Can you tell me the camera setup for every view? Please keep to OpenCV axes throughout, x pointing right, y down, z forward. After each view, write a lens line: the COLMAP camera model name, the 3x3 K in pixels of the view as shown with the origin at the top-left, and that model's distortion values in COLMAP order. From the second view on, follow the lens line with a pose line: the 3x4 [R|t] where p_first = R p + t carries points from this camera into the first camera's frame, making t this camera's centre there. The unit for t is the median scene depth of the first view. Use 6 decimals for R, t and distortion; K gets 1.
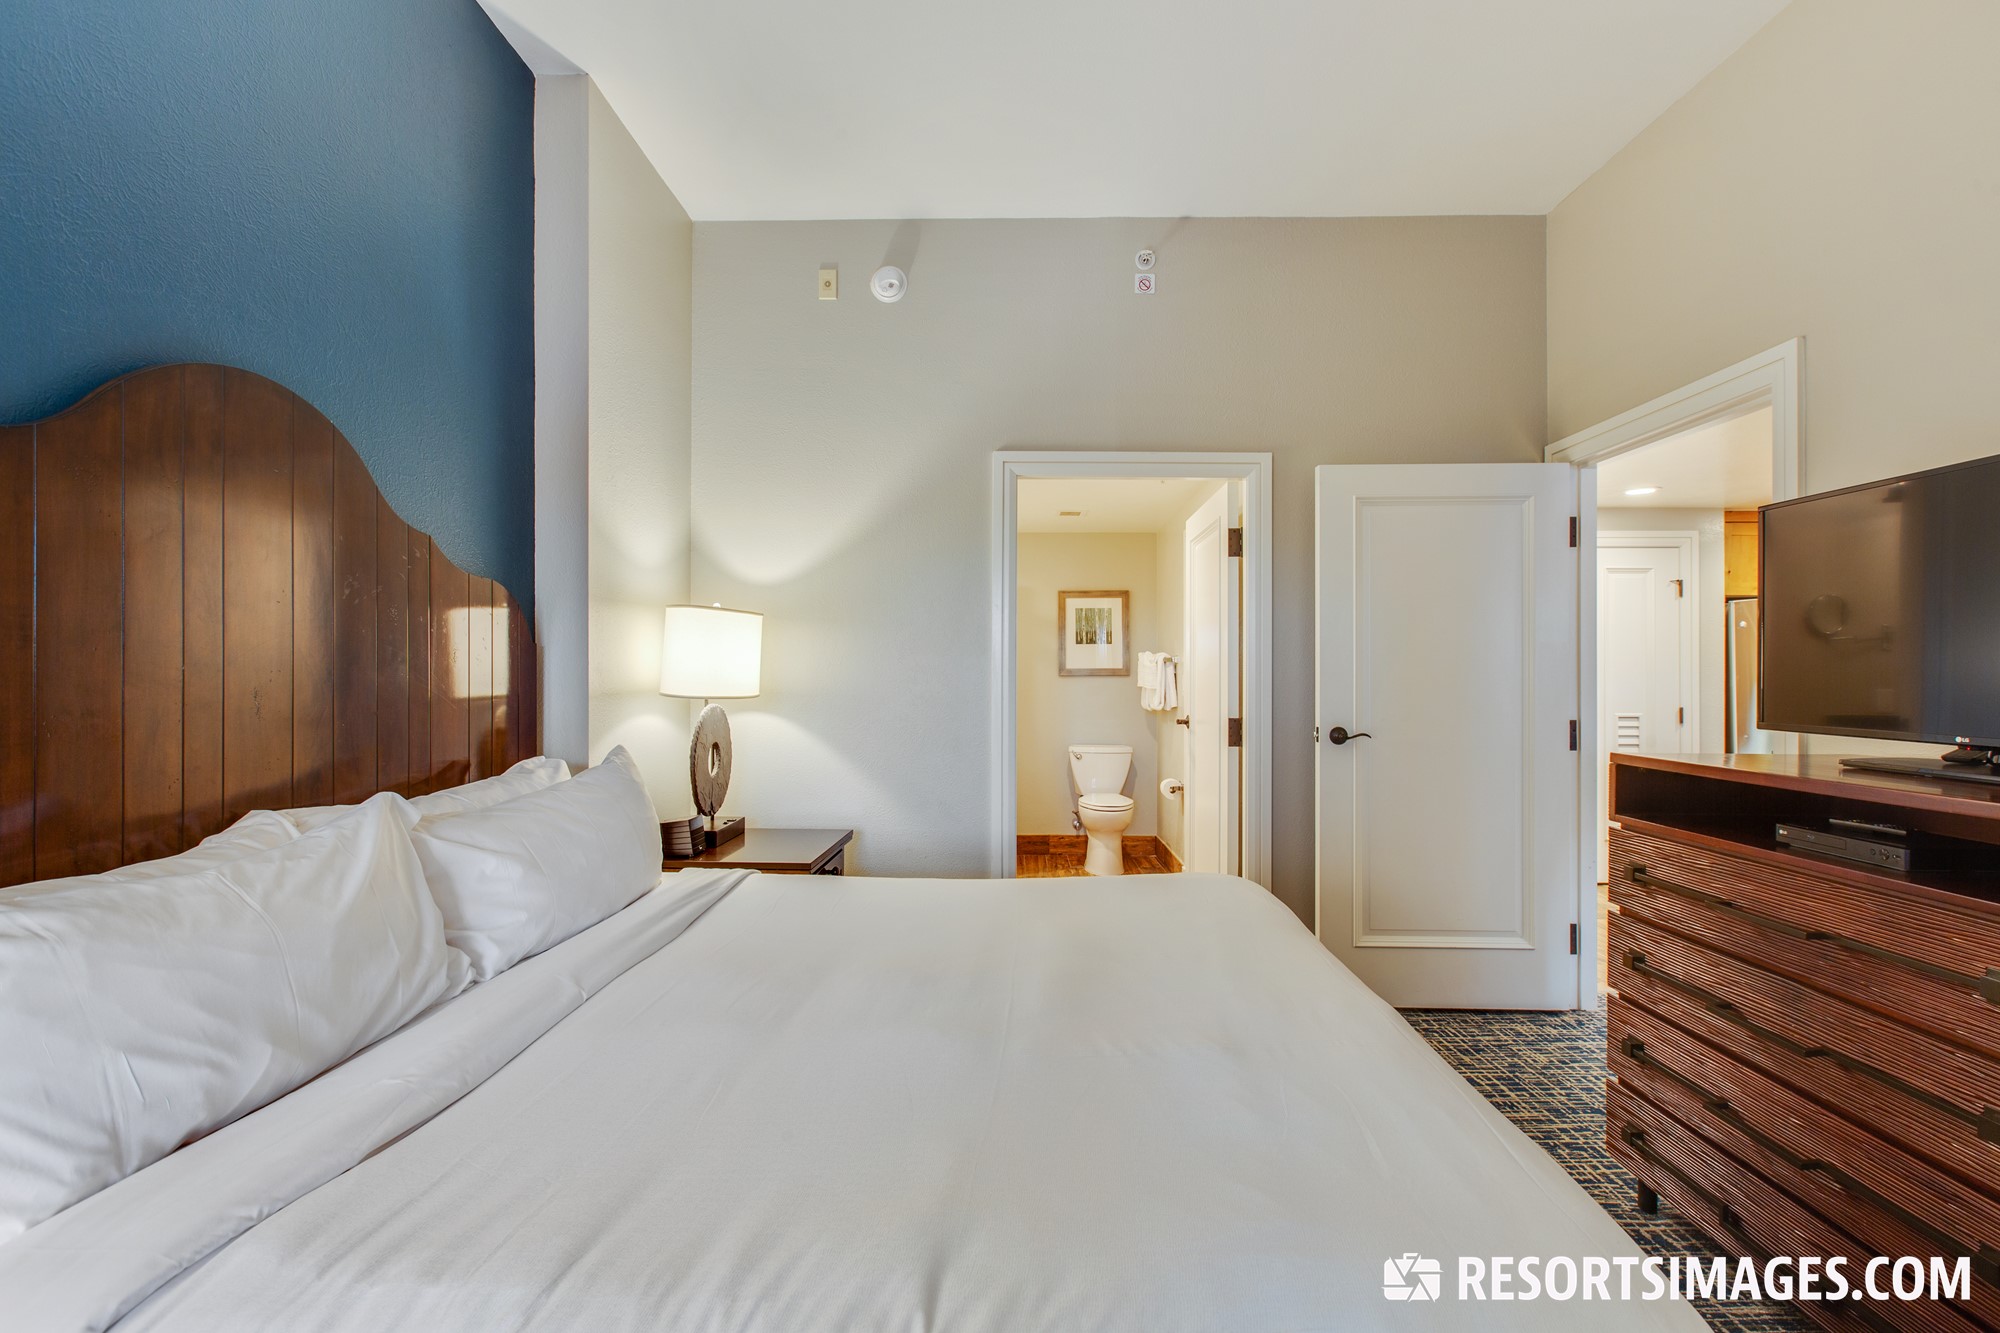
lens RADIAL K [[883.7, 0, 991.2], [0, 883.7, 671.2], [0, 0, 1]] dist [0.032155, 0.000002]
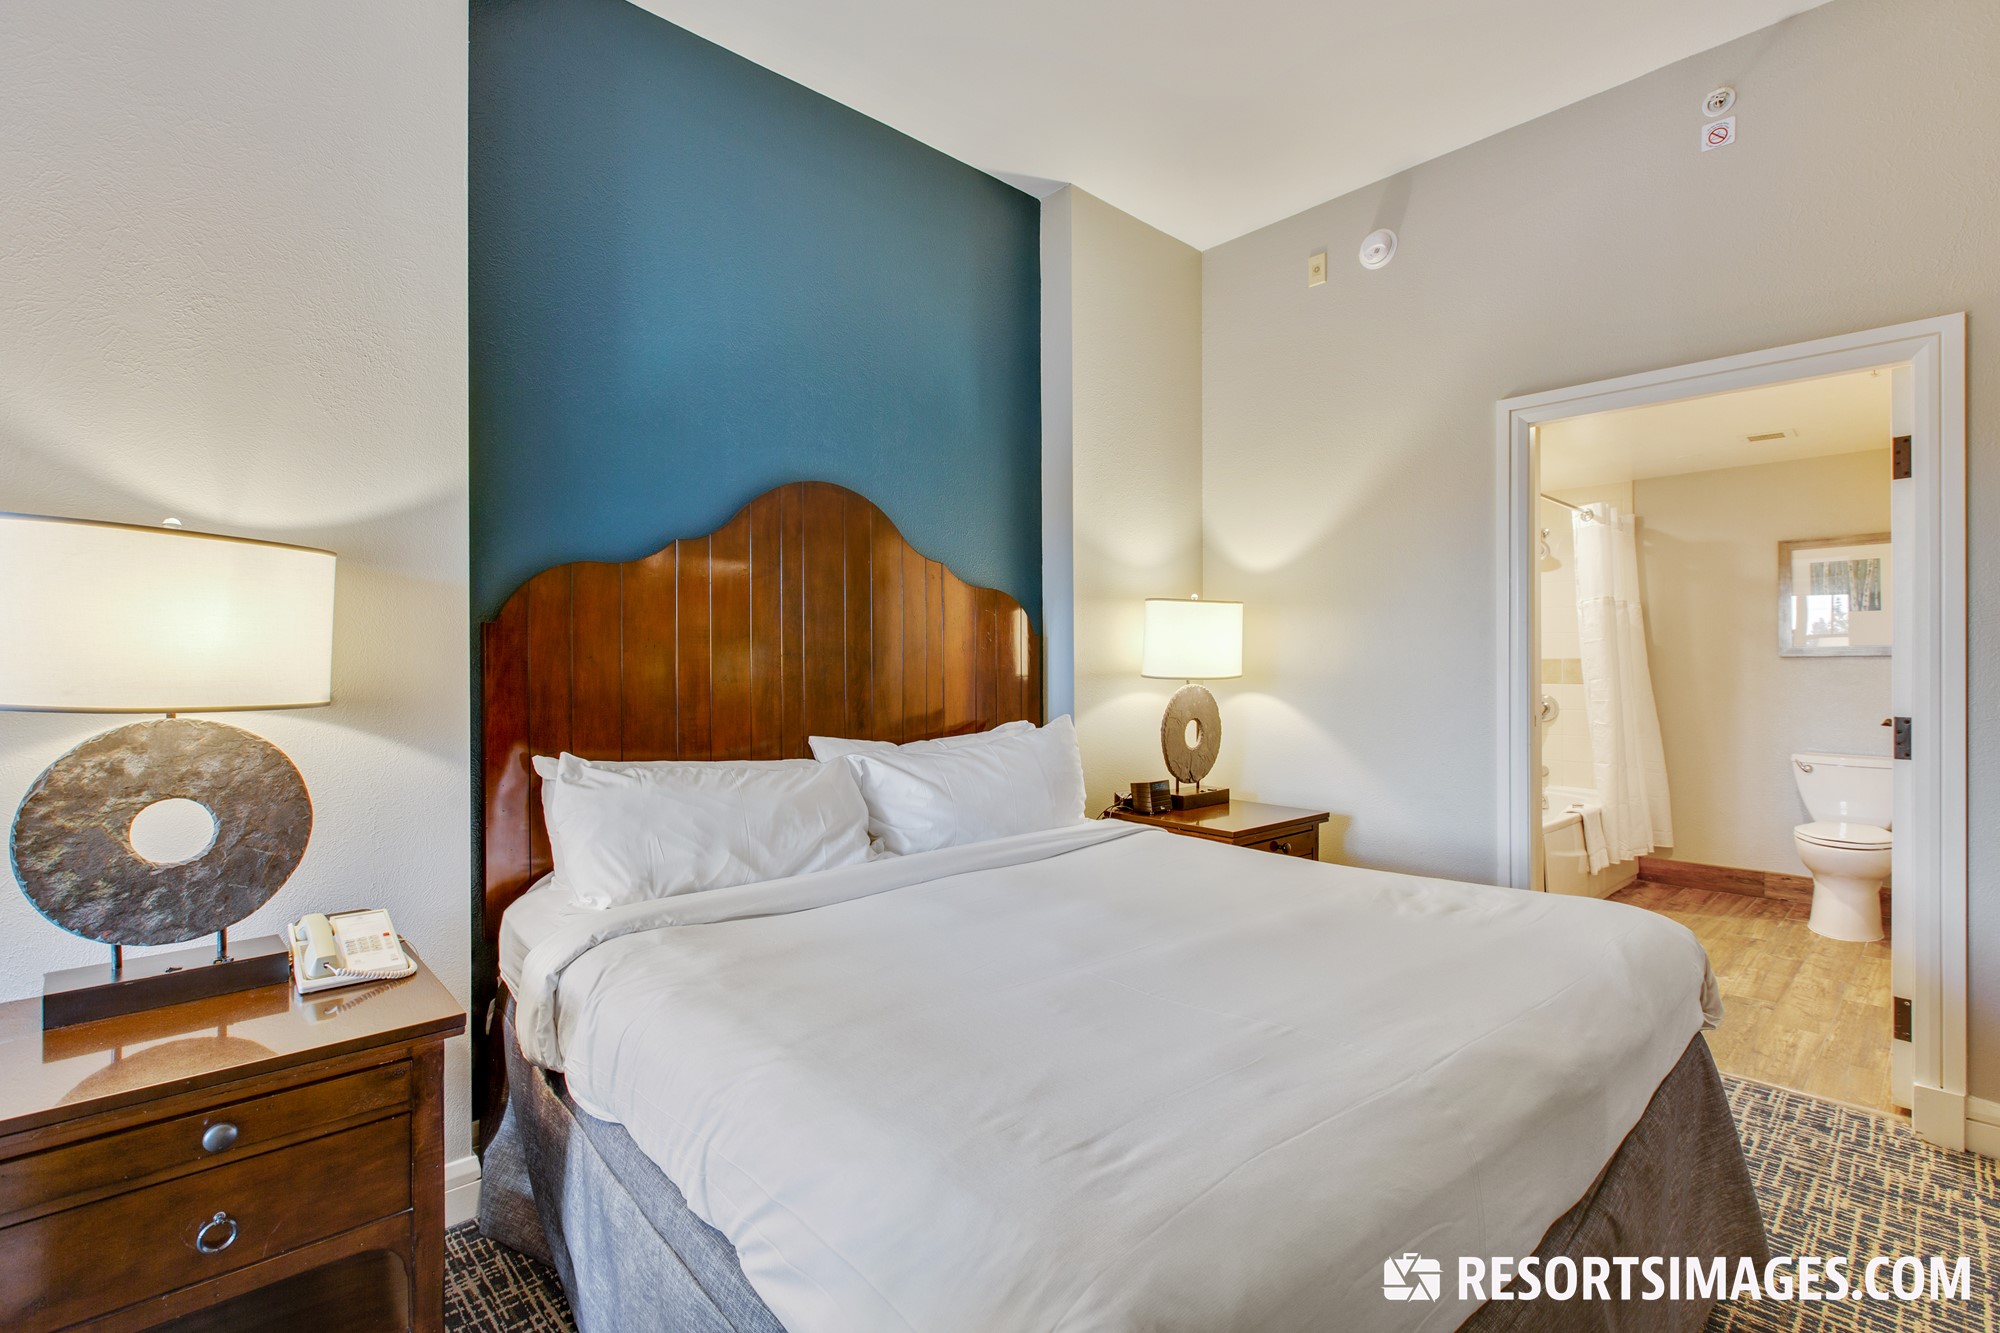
lens RADIAL K [[883.7, 0, 995.0], [0, 883.7, 663.7], [0, 0, 1]] dist [0.032155, 0.000002]
pose [[0.716710, -0.001958, -0.697369, 0.269984], [0.008542, 0.999946, 0.005972, 0.001859], [0.697319, -0.010237, 0.716688, 0.018249]]
